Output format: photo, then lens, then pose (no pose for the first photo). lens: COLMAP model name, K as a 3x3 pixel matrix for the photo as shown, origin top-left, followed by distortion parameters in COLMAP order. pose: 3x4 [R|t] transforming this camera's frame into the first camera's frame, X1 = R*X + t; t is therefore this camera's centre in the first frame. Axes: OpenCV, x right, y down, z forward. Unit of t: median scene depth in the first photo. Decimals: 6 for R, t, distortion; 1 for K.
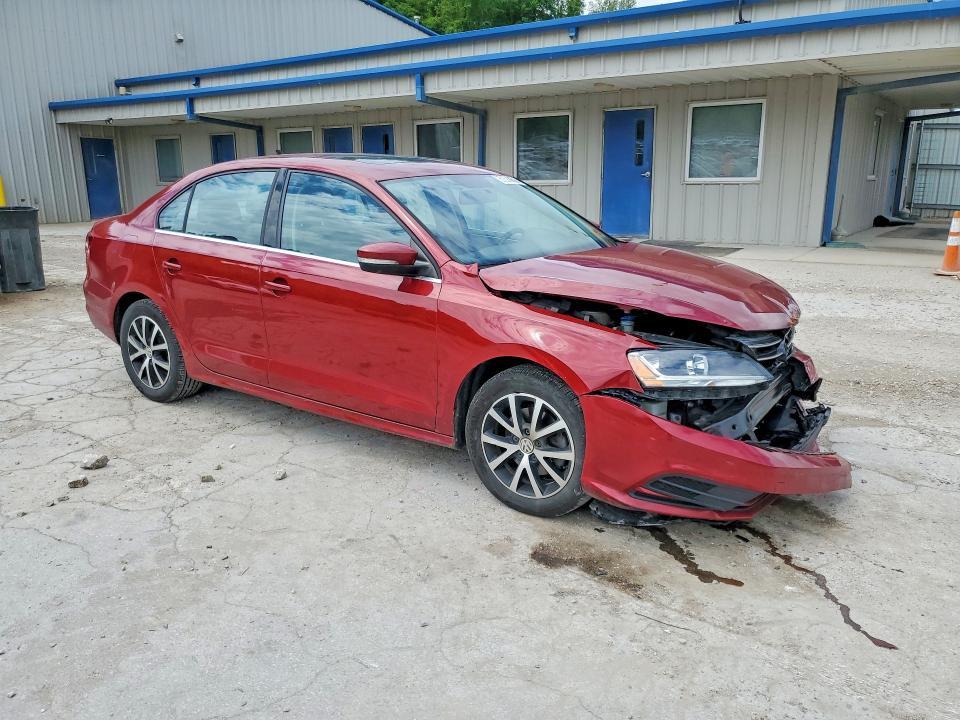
lens RADIAL K [[755.0, 0, 480.0], [0, 755.0, 360.0], [0, 0, 1]] dist [0.028575, -0.000941]
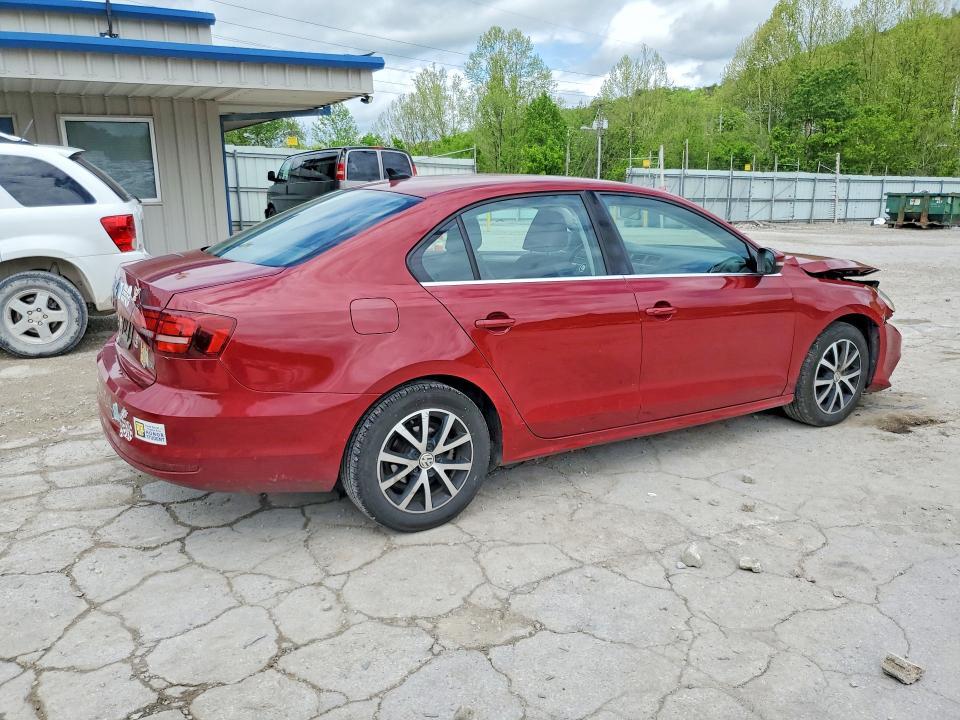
lens RADIAL K [[752.9, 0, 480.0], [0, 752.9, 360.0], [0, 0, 1]] dist [0.007766, 0.000237]
pose [[0.394340, -0.205303, 0.895738, -1.269917], [0.228490, 0.966020, 0.120821, -0.210411], [-0.890106, 0.157023, 0.427850, 0.837456]]
